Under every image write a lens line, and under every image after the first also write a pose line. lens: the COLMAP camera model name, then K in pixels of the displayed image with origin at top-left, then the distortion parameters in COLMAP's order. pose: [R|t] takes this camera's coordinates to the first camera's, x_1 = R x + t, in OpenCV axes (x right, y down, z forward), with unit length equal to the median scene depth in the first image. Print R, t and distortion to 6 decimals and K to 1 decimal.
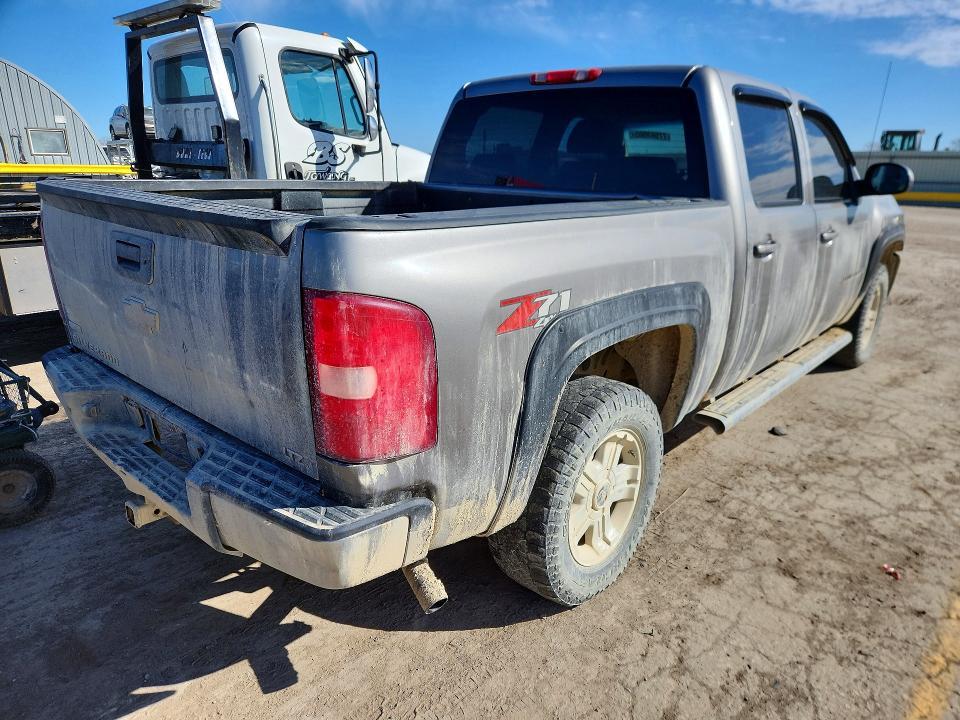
lens RADIAL K [[641.4, 0, 492.7], [0, 641.4, 363.9], [0, 0, 1]] dist [0.085540, -0.075580]
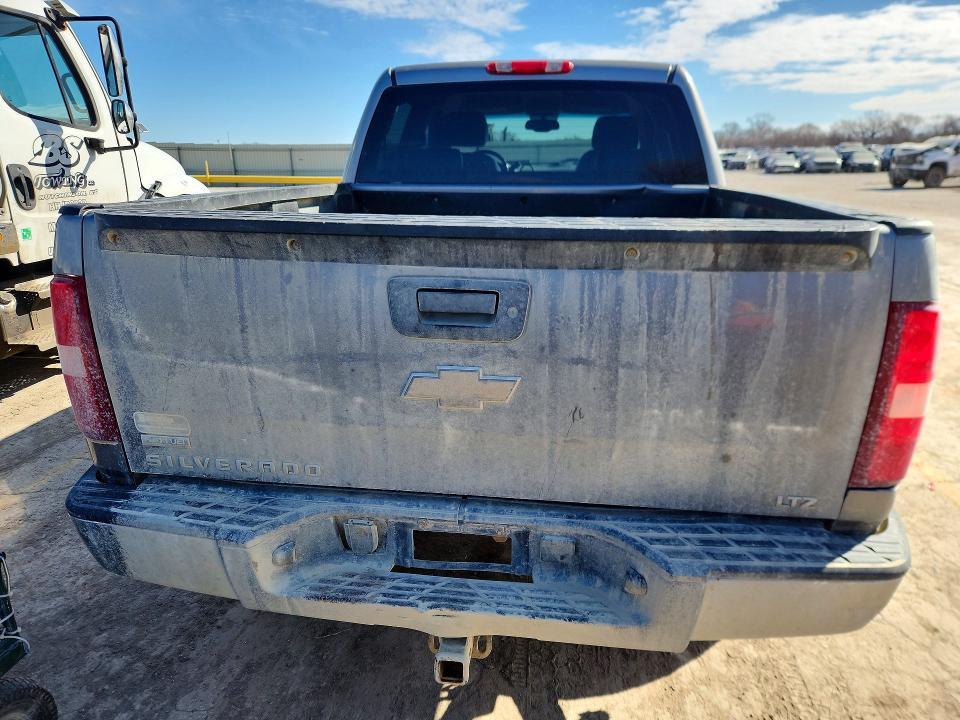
lens RADIAL K [[641.4, 0, 492.7], [0, 641.4, 363.9], [0, 0, 1]] dist [0.085540, -0.075580]
pose [[0.826926, -0.194320, 0.527668, -0.498649], [0.188101, 0.979924, 0.066089, -0.080321], [-0.529917, 0.044605, 0.846876, 0.220490]]
